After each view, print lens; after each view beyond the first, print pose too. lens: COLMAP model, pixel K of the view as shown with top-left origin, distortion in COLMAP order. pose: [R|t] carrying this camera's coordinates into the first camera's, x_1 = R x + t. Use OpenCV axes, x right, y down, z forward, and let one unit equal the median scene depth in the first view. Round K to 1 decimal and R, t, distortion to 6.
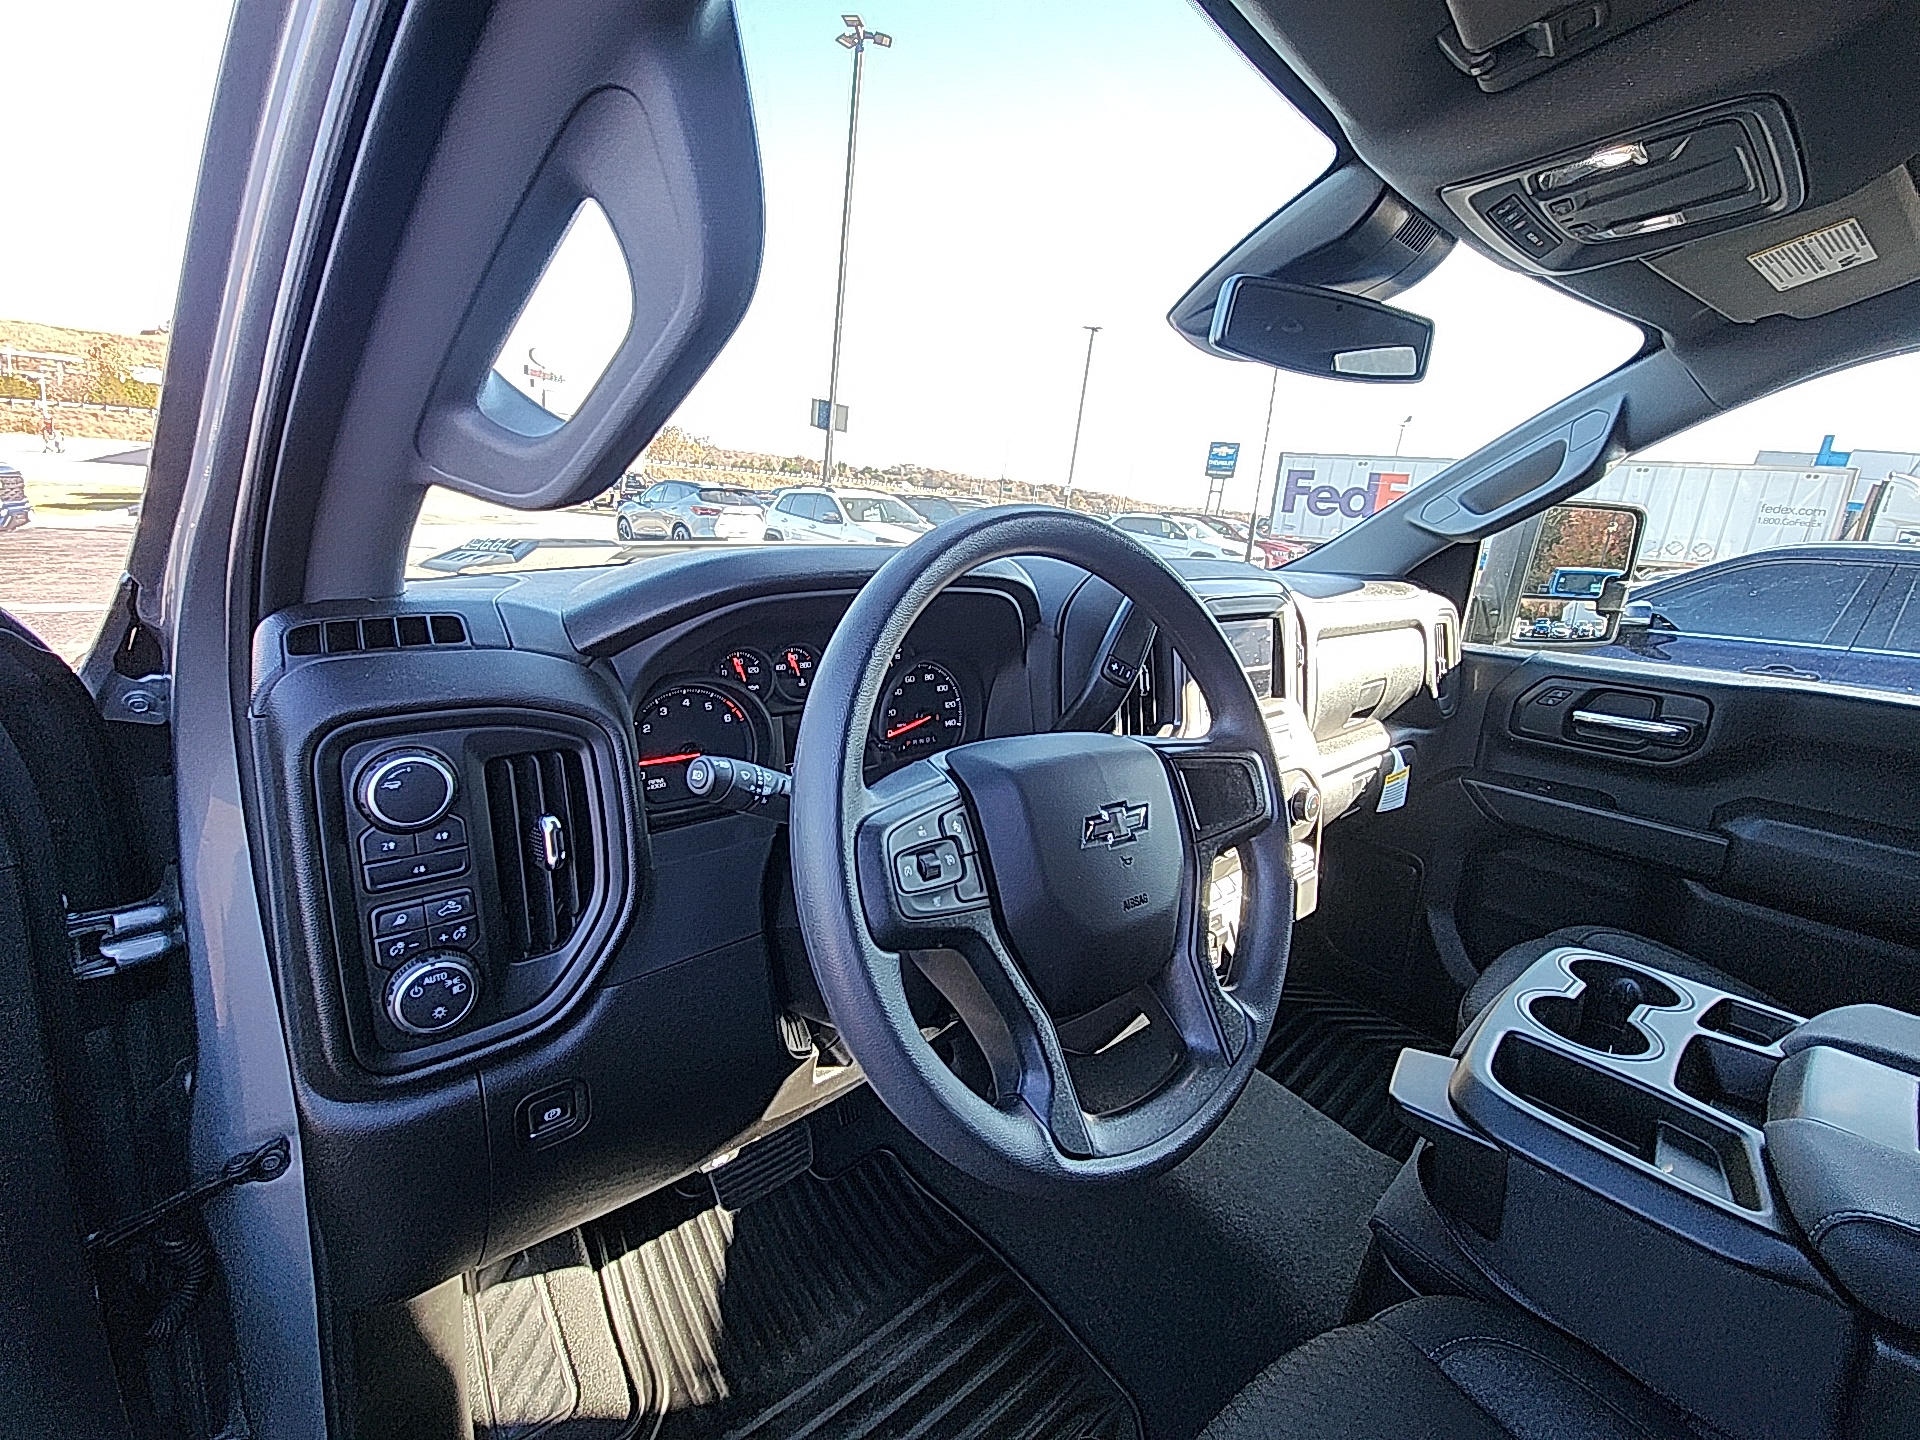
lens RADIAL K [[774.0, 0, 952.2], [0, 774.0, 700.8], [0, 0, 1]] dist [0.015899, -0.010809]
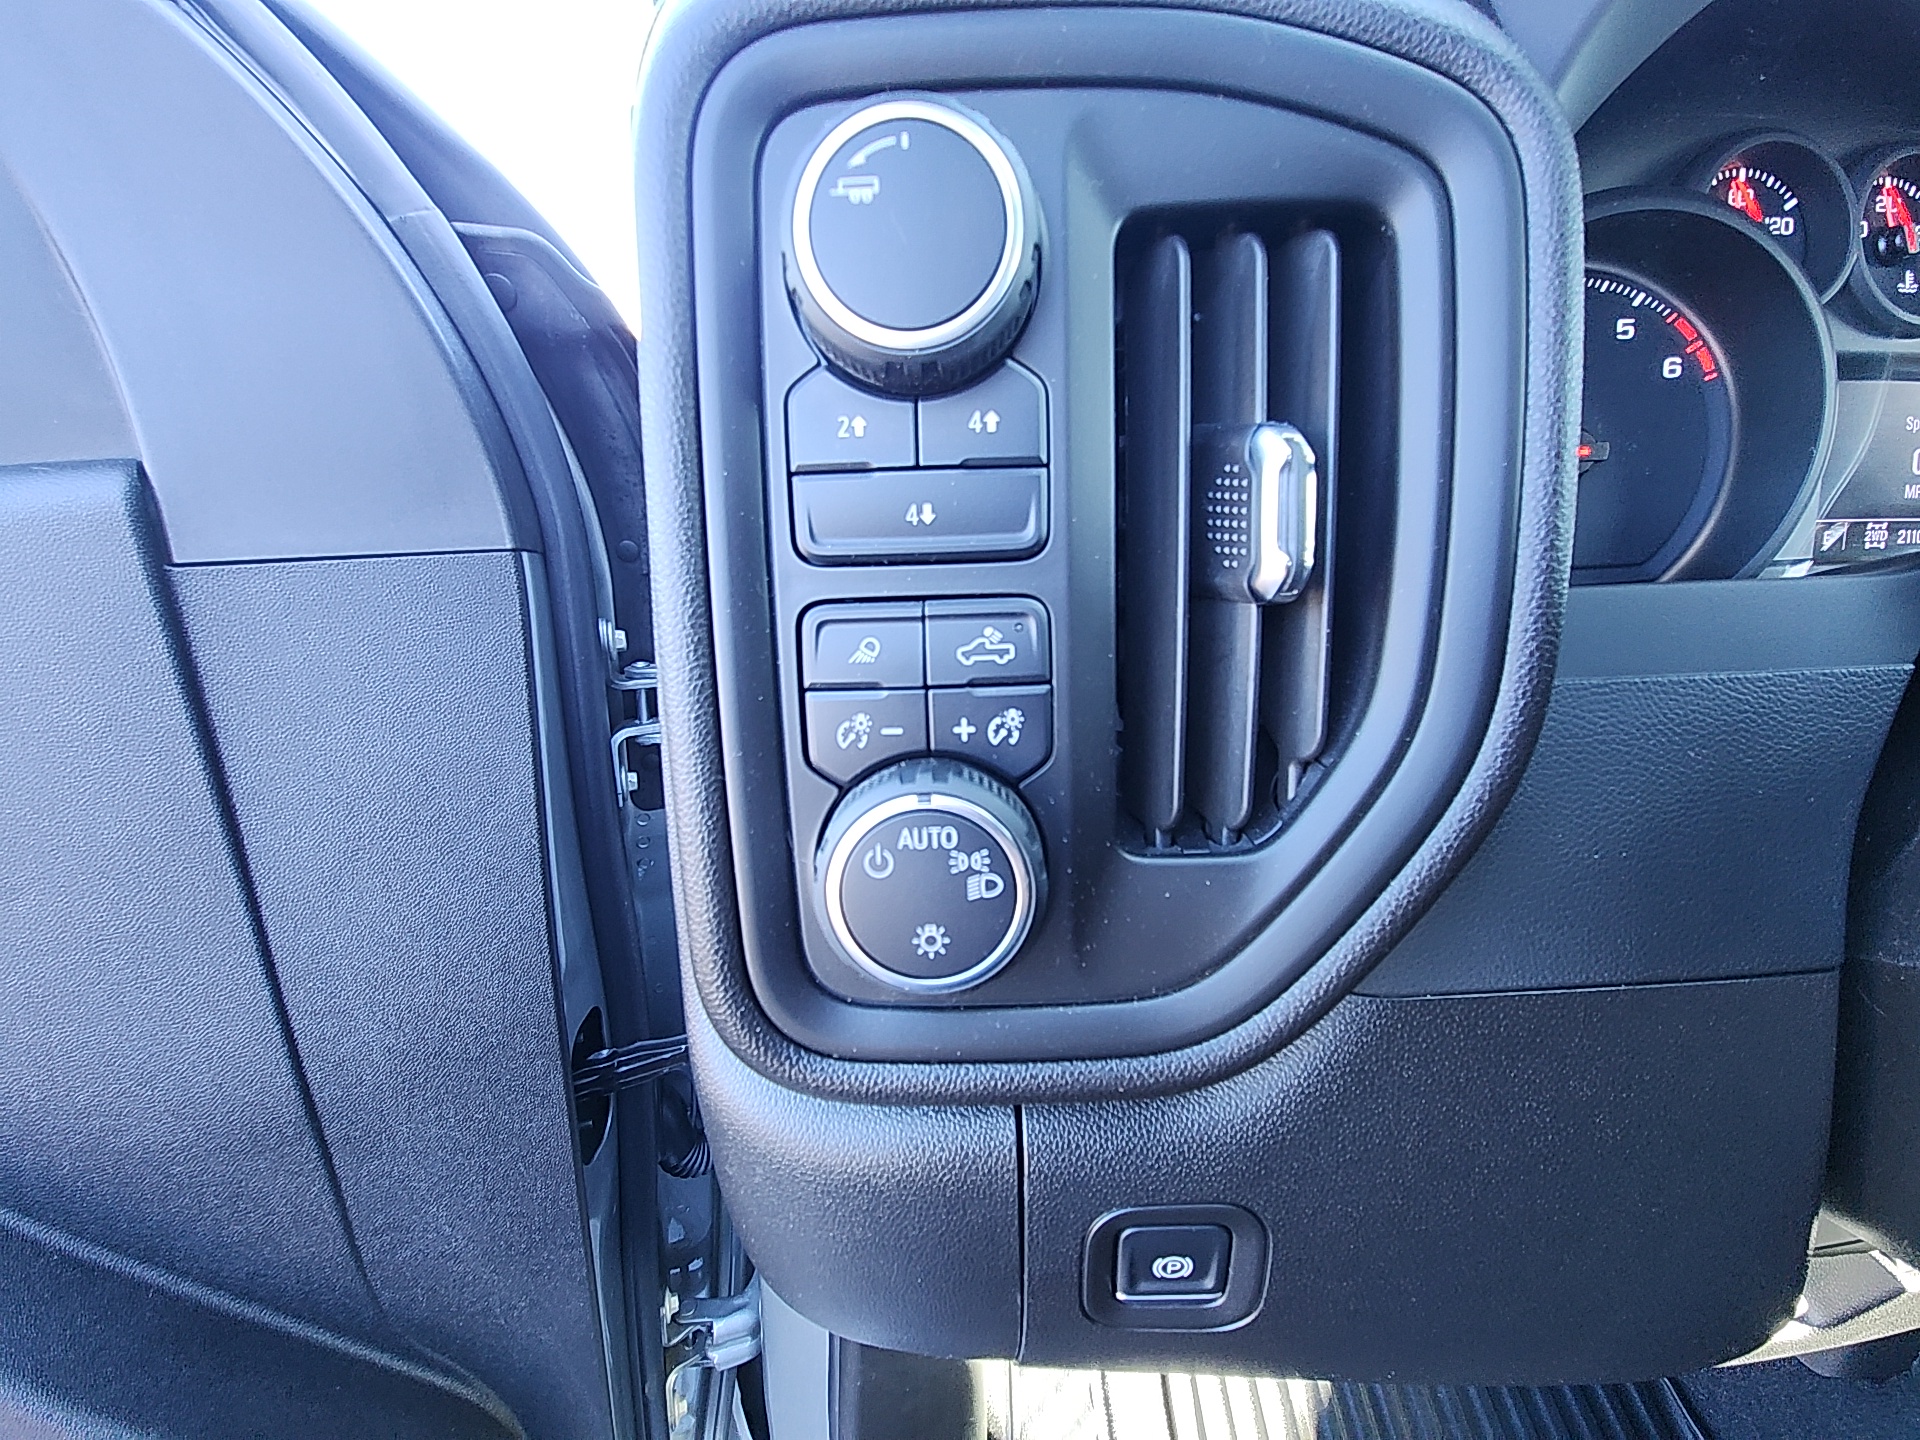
lens RADIAL K [[775.4, 0, 953.5], [0, 775.4, 699.6], [0, 0, 1]] dist [0.008209, -0.002827]
pose [[0.757493, 0.130426, -0.639683, -0.277749], [-0.081018, 0.991047, 0.106126, 0.161109], [0.647797, -0.028564, 0.761277, 0.465400]]
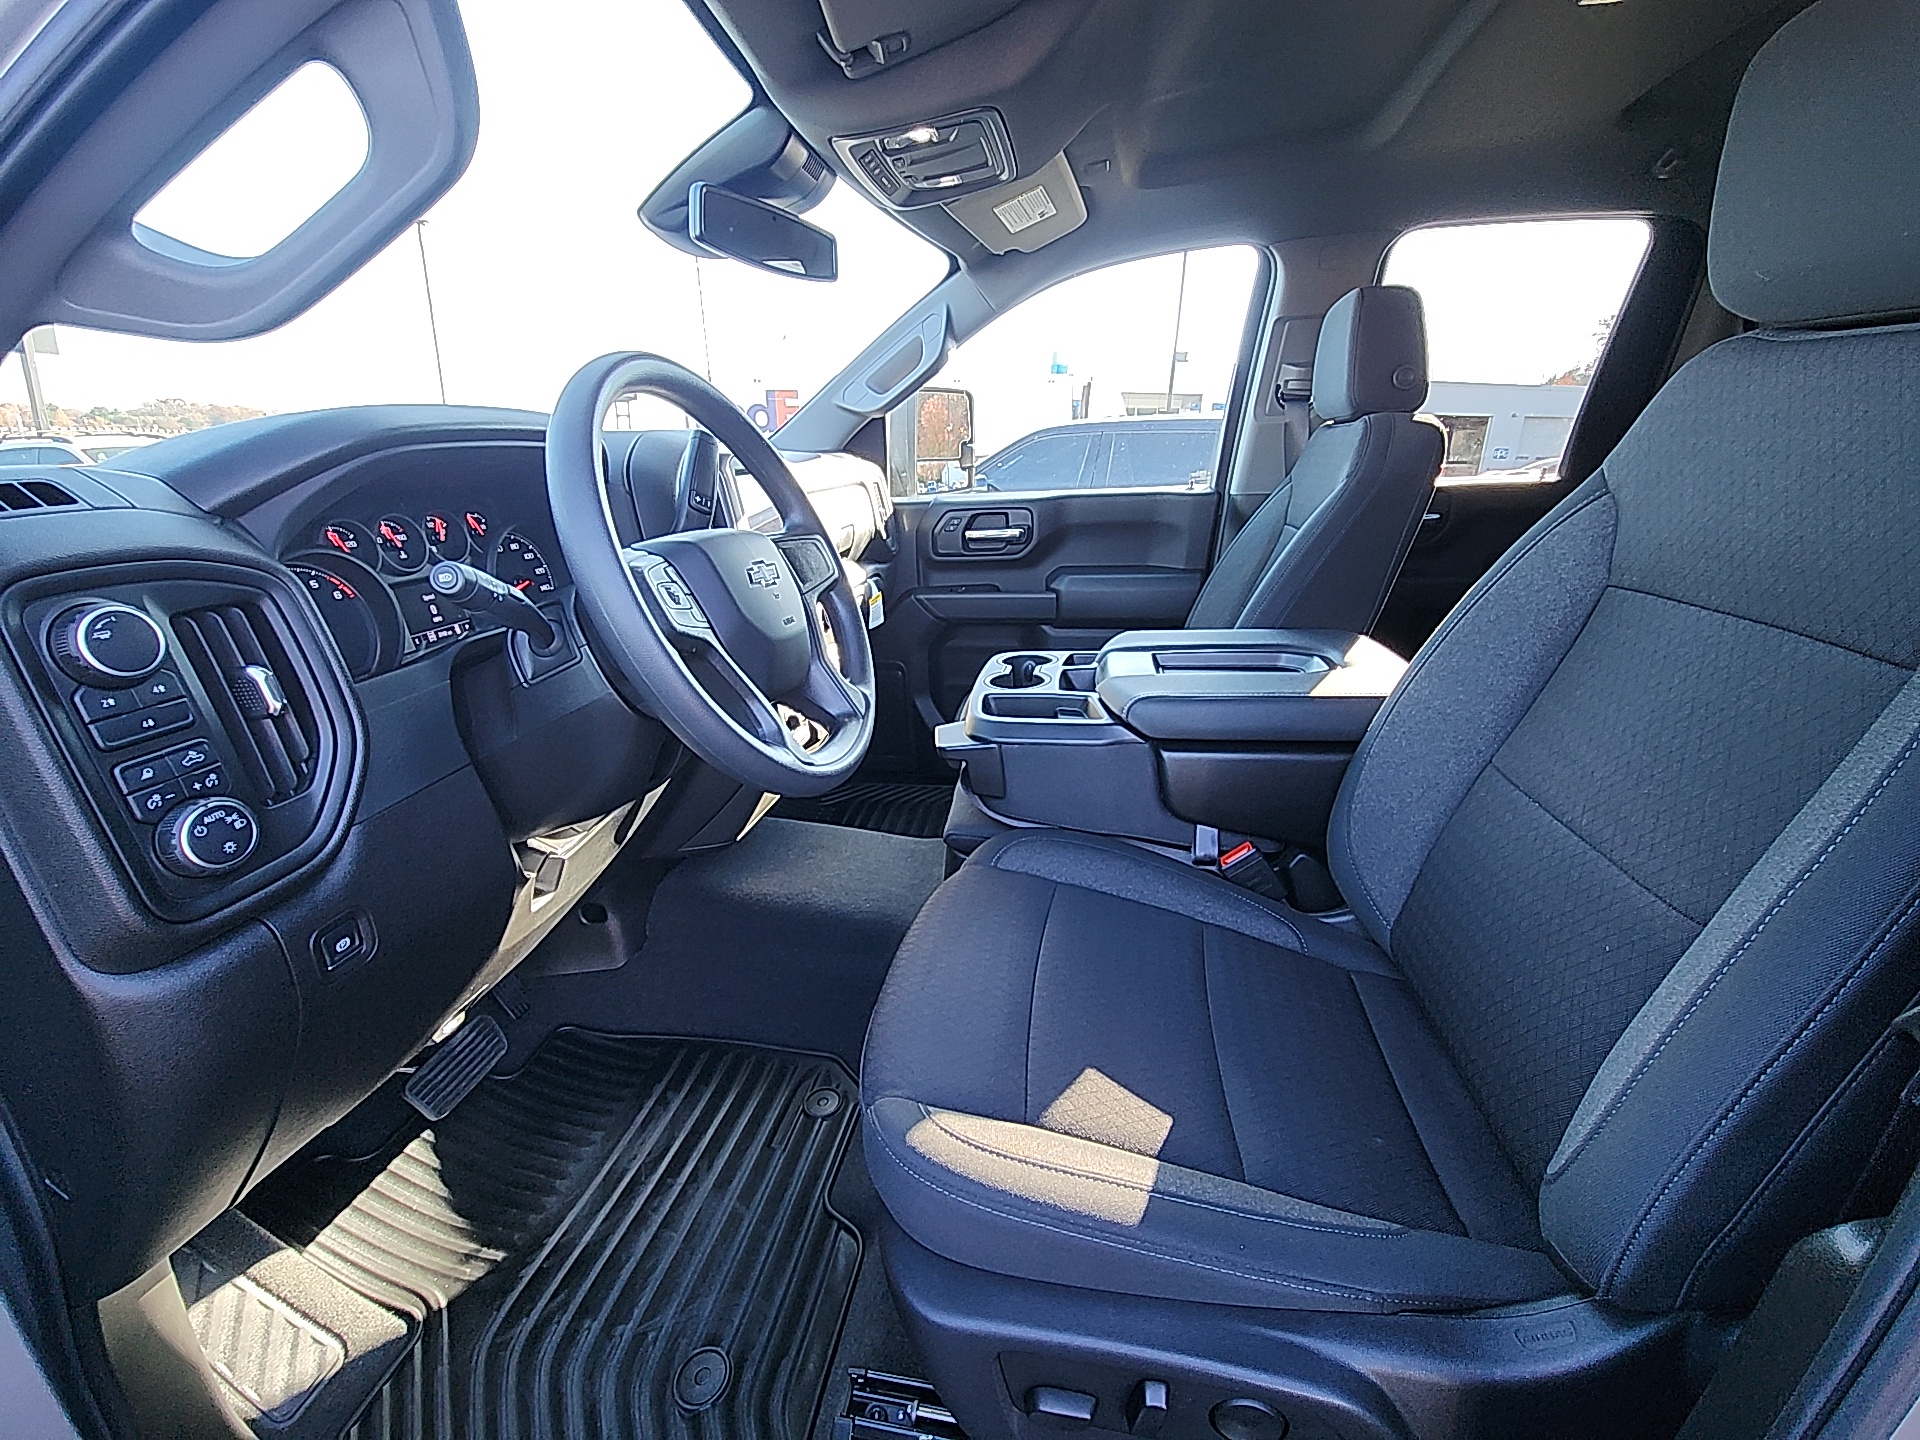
lens RADIAL K [[775.4, 0, 953.5], [0, 775.4, 699.6], [0, 0, 1]] dist [0.008209, -0.002827]
pose [[0.764022, -0.267479, 0.587133, -0.294365], [0.215683, 0.963547, 0.158299, 0.156139], [-0.608072, 0.005691, 0.793862, -0.260114]]
